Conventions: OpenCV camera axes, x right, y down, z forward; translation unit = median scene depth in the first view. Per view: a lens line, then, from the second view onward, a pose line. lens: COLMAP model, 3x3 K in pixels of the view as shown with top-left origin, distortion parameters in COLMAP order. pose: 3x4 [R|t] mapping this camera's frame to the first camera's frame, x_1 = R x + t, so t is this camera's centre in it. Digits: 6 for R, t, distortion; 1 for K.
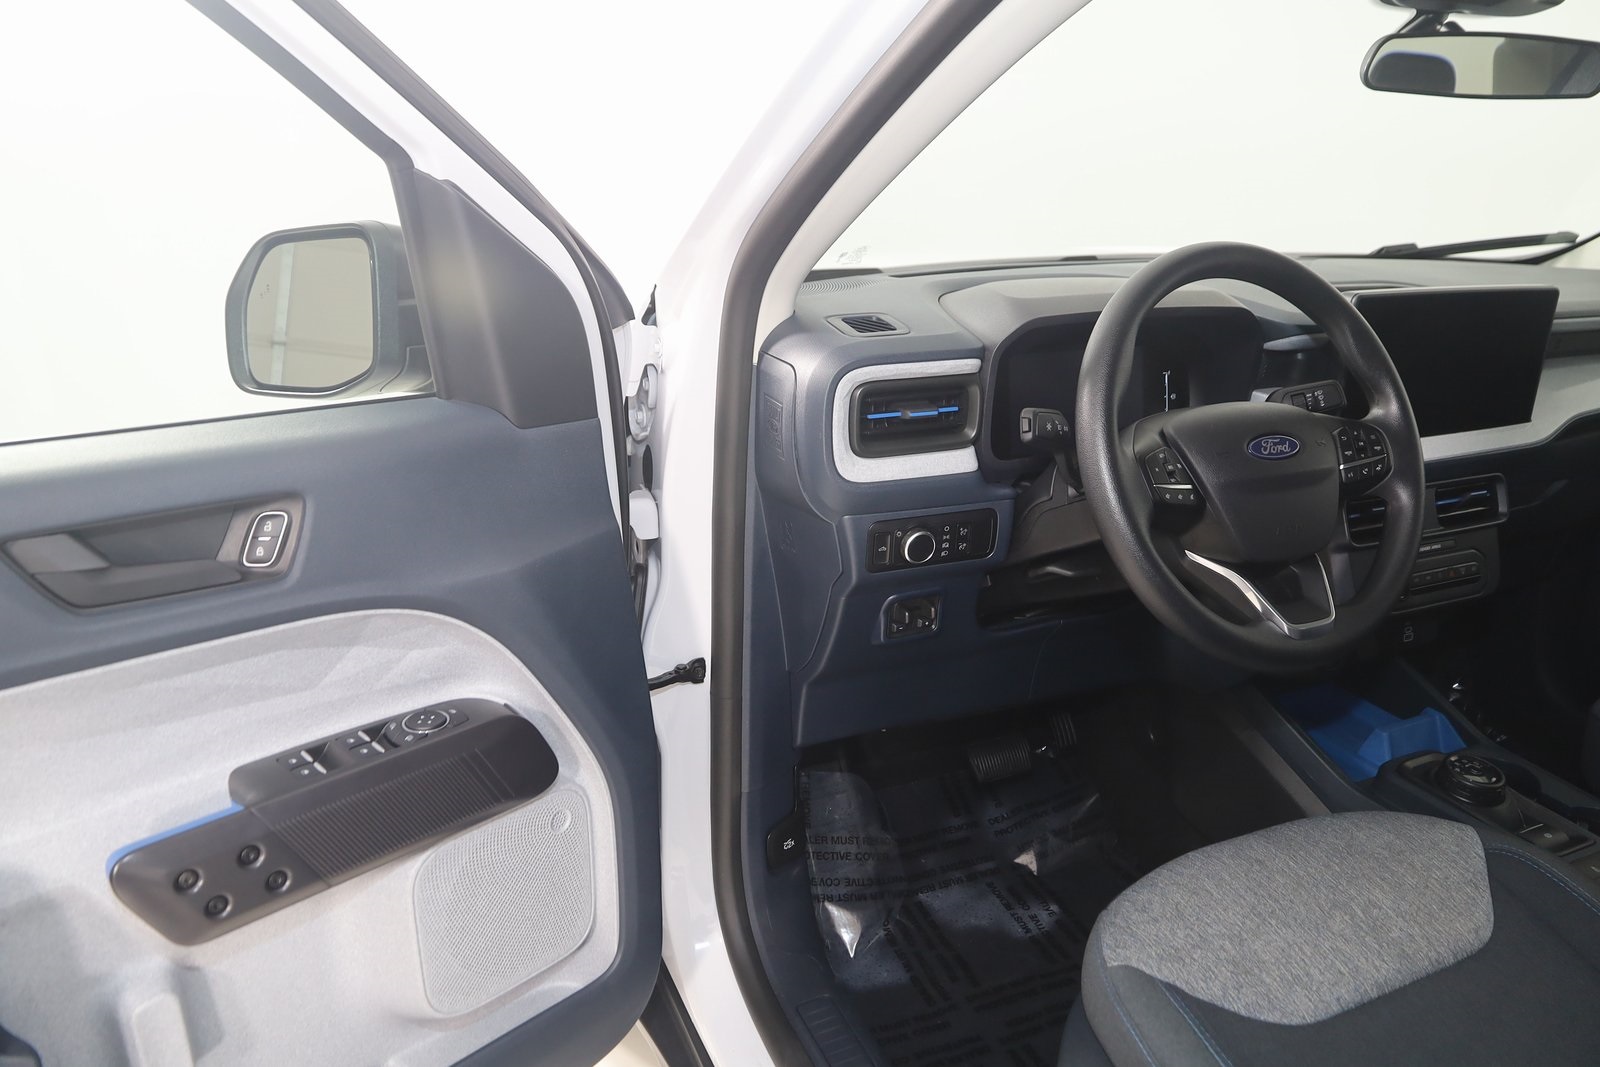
lens RADIAL K [[1117.8, 0, 793.4], [0, 1117.8, 519.4], [0, 0, 1]] dist [-0.119224, 0.070046]
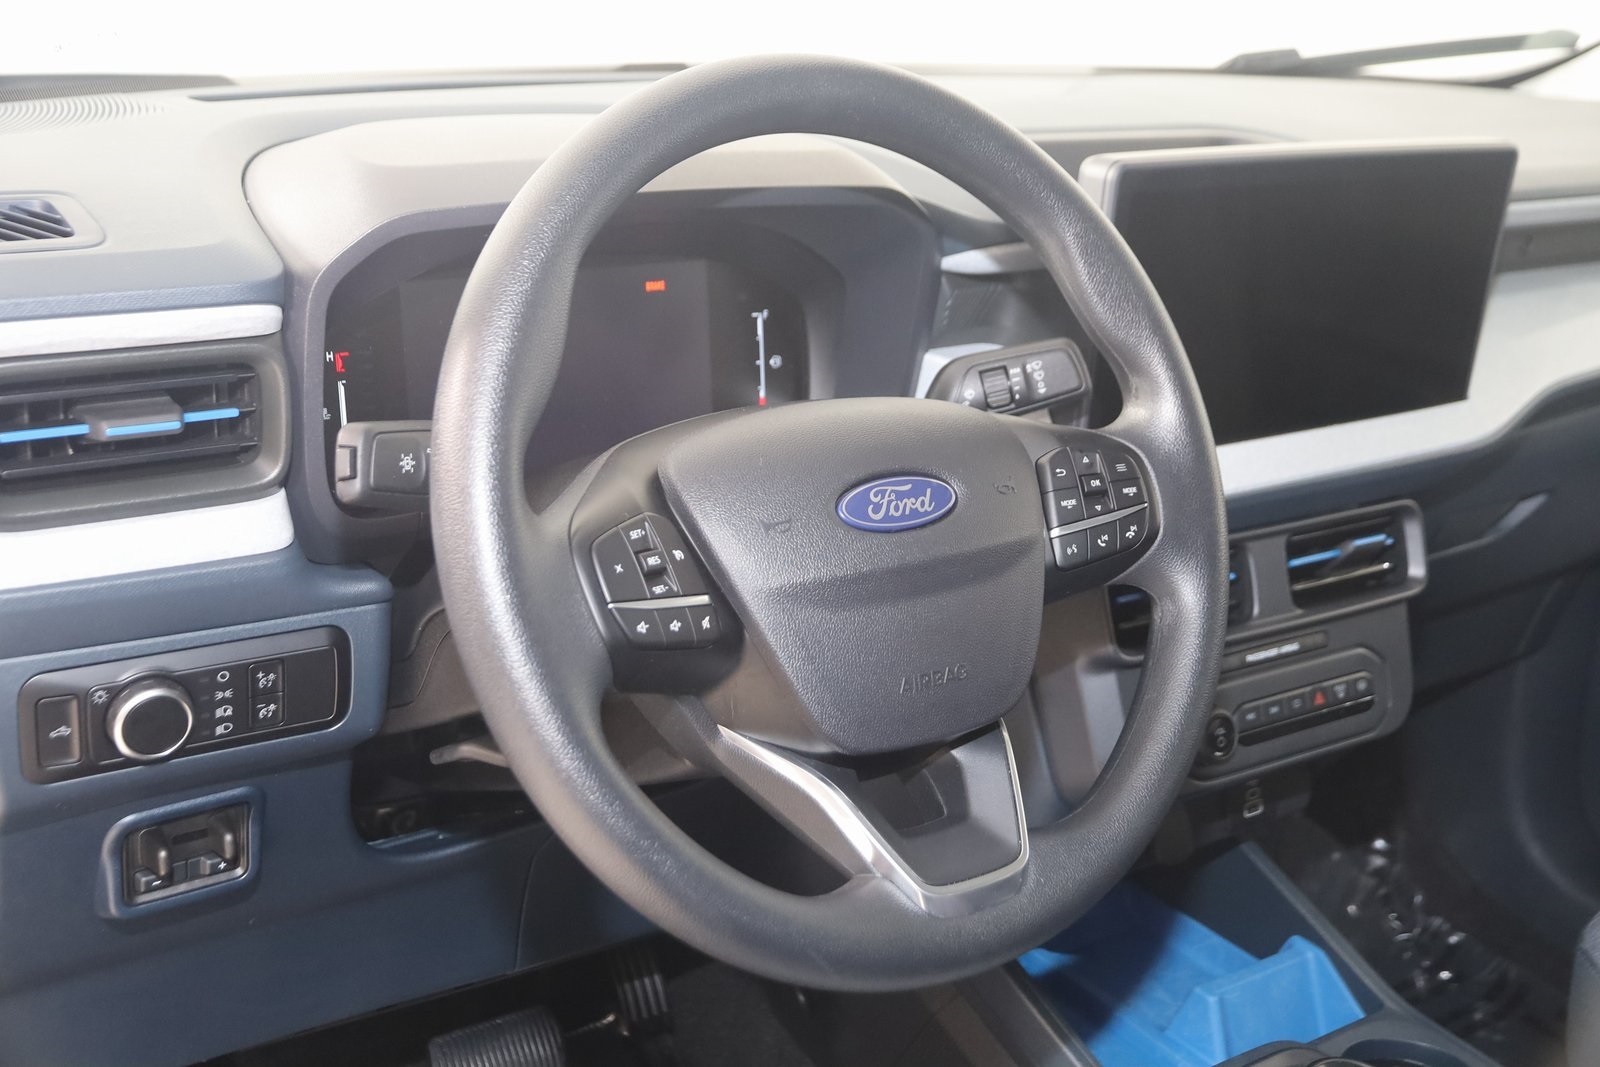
lens RADIAL K [[1886.6, 0, 796.8], [0, 1886.6, 537.7], [0, 0, 1]] dist [0.068646, 0.000000]
pose [[0.975079, -0.018507, 0.221085, 0.179301], [0.012882, 0.999556, 0.026860, -0.060334], [-0.221484, -0.023343, 0.974885, 0.181472]]
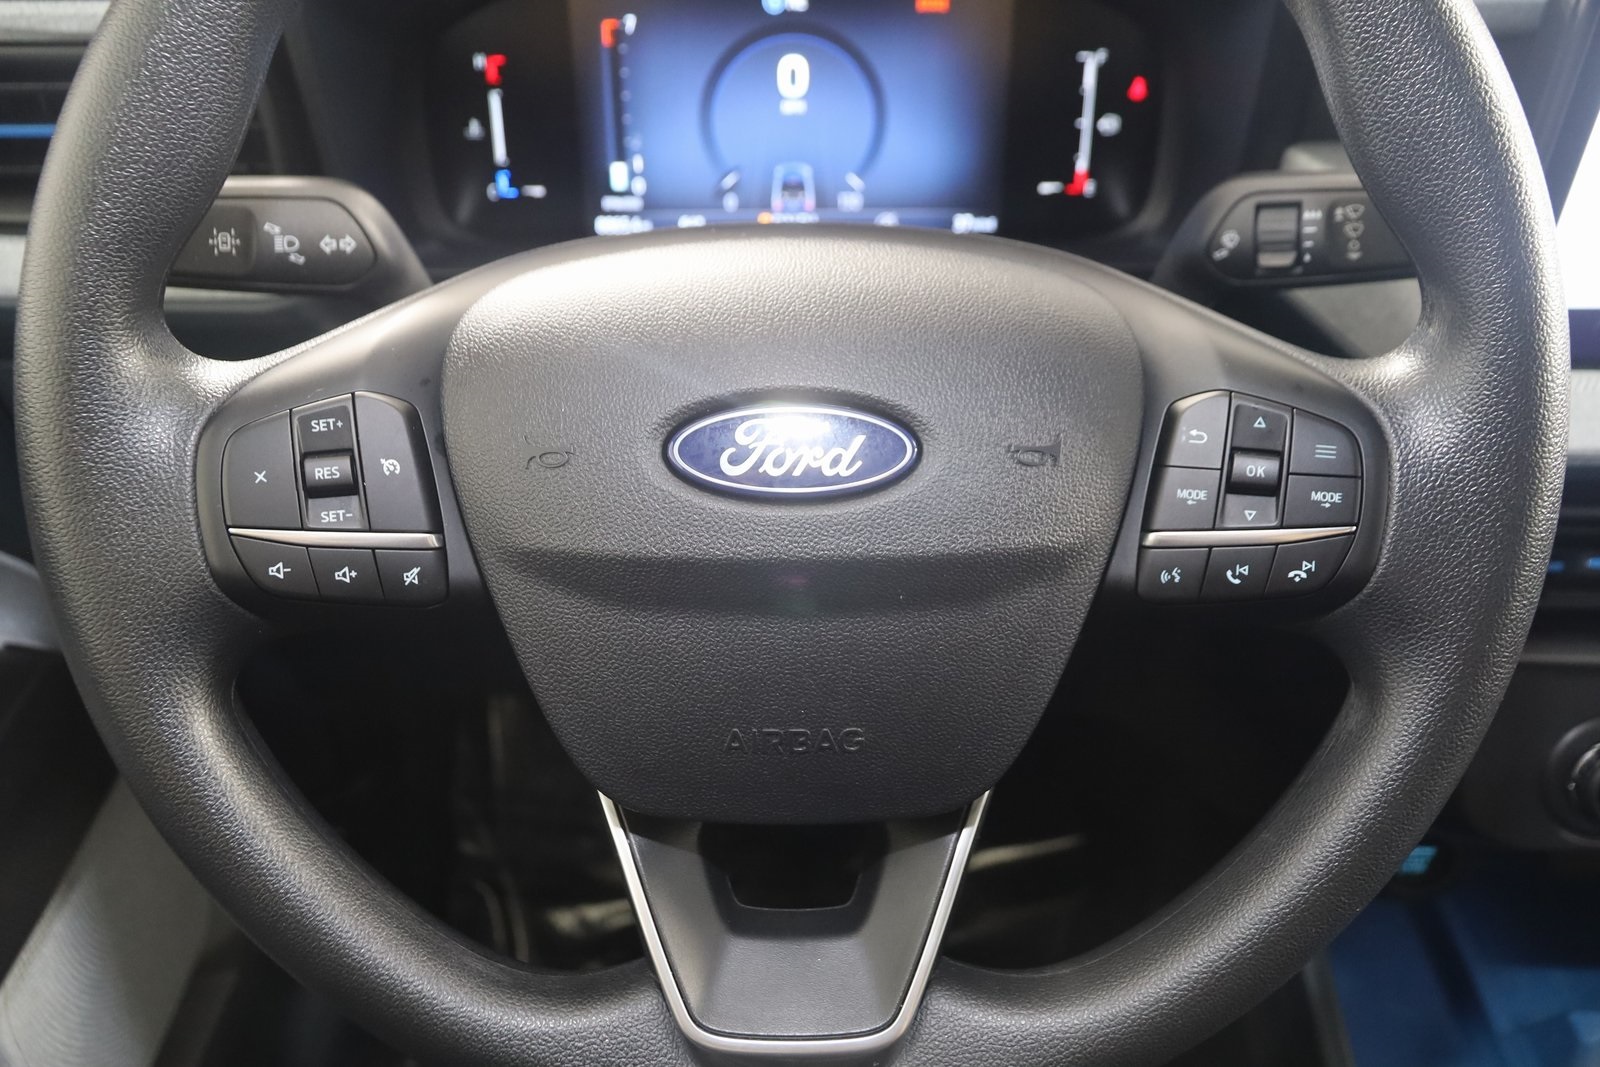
lens RADIAL K [[1333.1, 0, 792.0], [0, 1333.1, 529.7], [0, 0, 1]] dist [-0.049323, 0.004215]
pose [[0.918576, 0.228992, -0.322150, 0.458603], [-0.114209, 0.934079, 0.338309, -0.133692], [0.378384, -0.273970, 0.884175, 0.579621]]
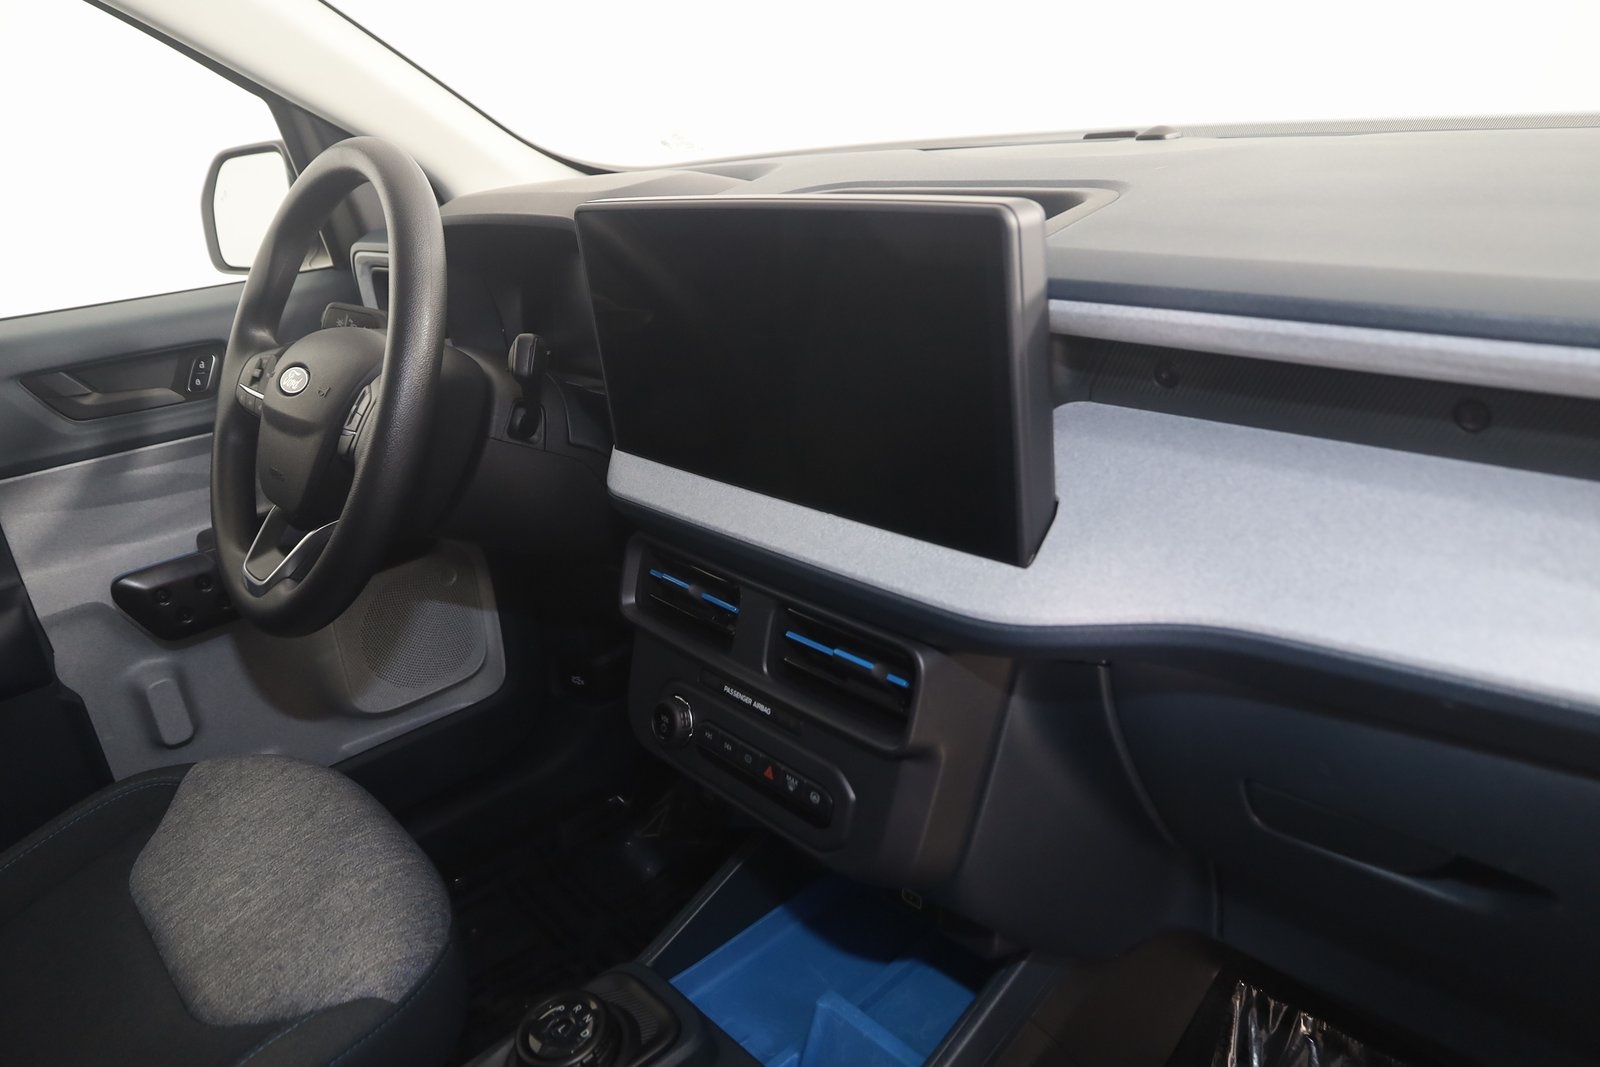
lens RADIAL K [[1117.8, 0, 815.1], [0, 1117.8, 523.0], [0, 0, 1]] dist [-0.119224, 0.070046]
pose [[0.308488, 0.303873, -0.901386, 1.155242], [-0.192508, 0.947937, 0.253683, -0.217290], [0.931545, 0.095266, 0.350925, 0.905381]]
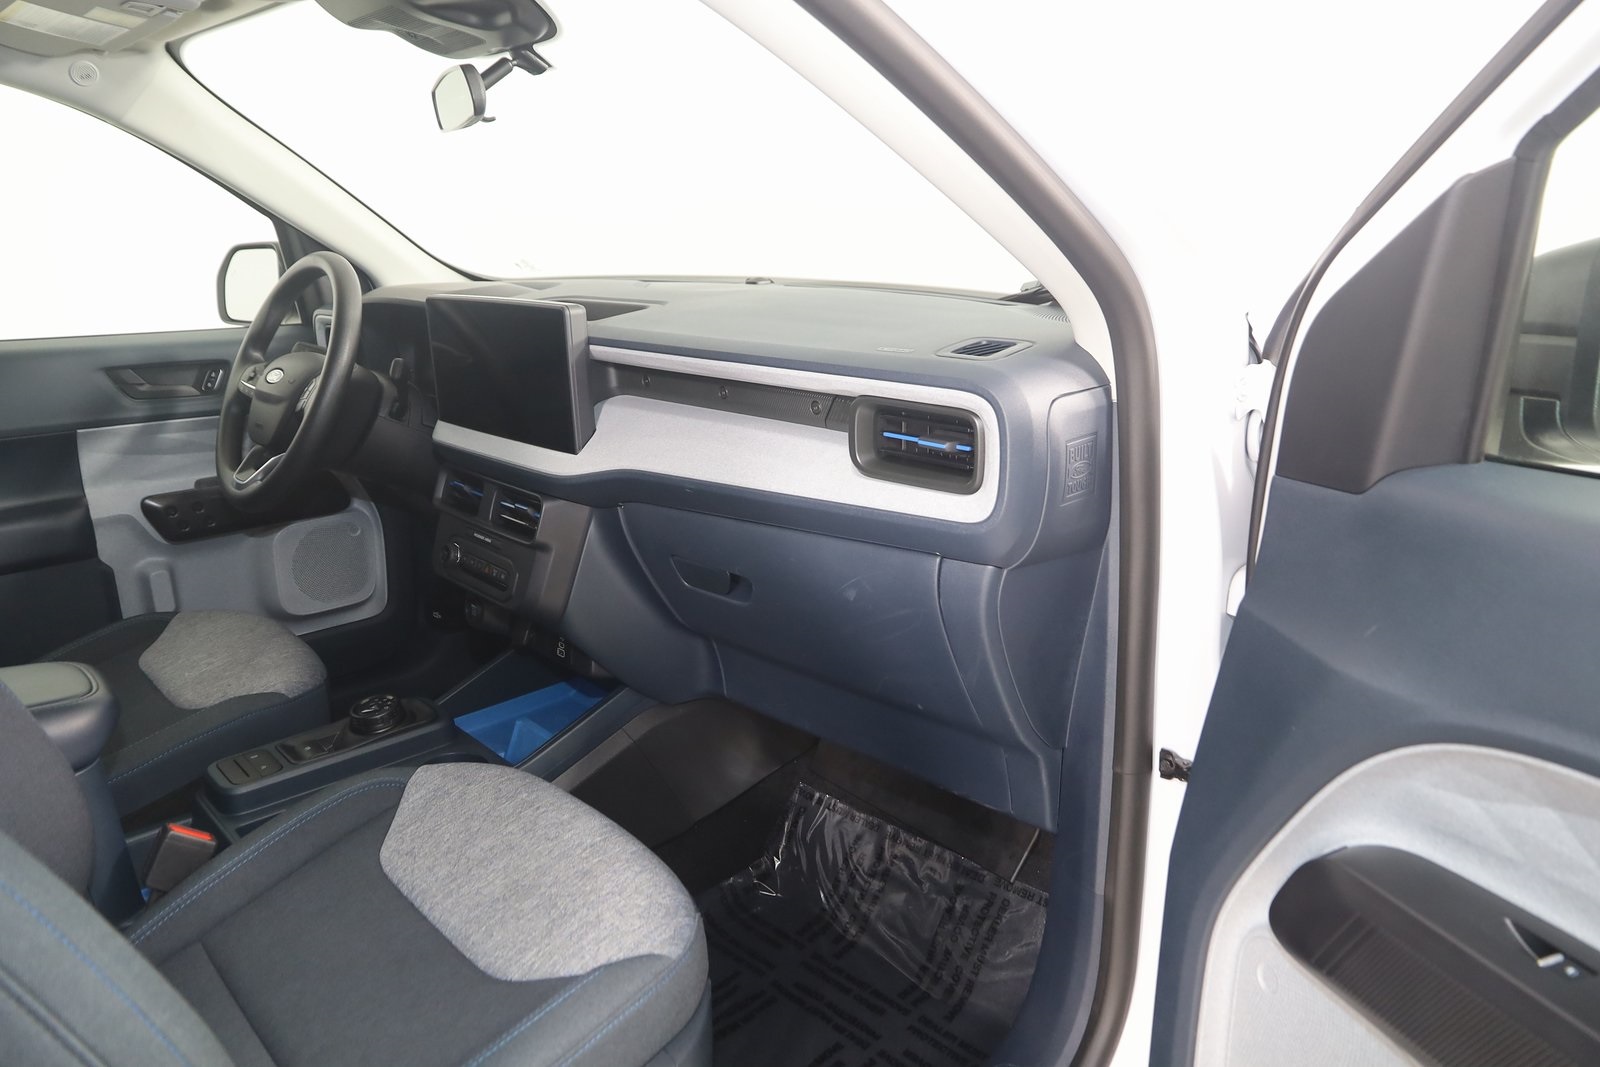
lens RADIAL K [[1117.8, 0, 823.9], [0, 1117.8, 522.7], [0, 0, 1]] dist [-0.119224, 0.070046]
pose [[0.340280, 0.231778, -0.911311, 1.857391], [-0.269665, 0.952492, 0.141560, -0.257142], [0.900827, 0.197579, 0.386617, 0.954764]]
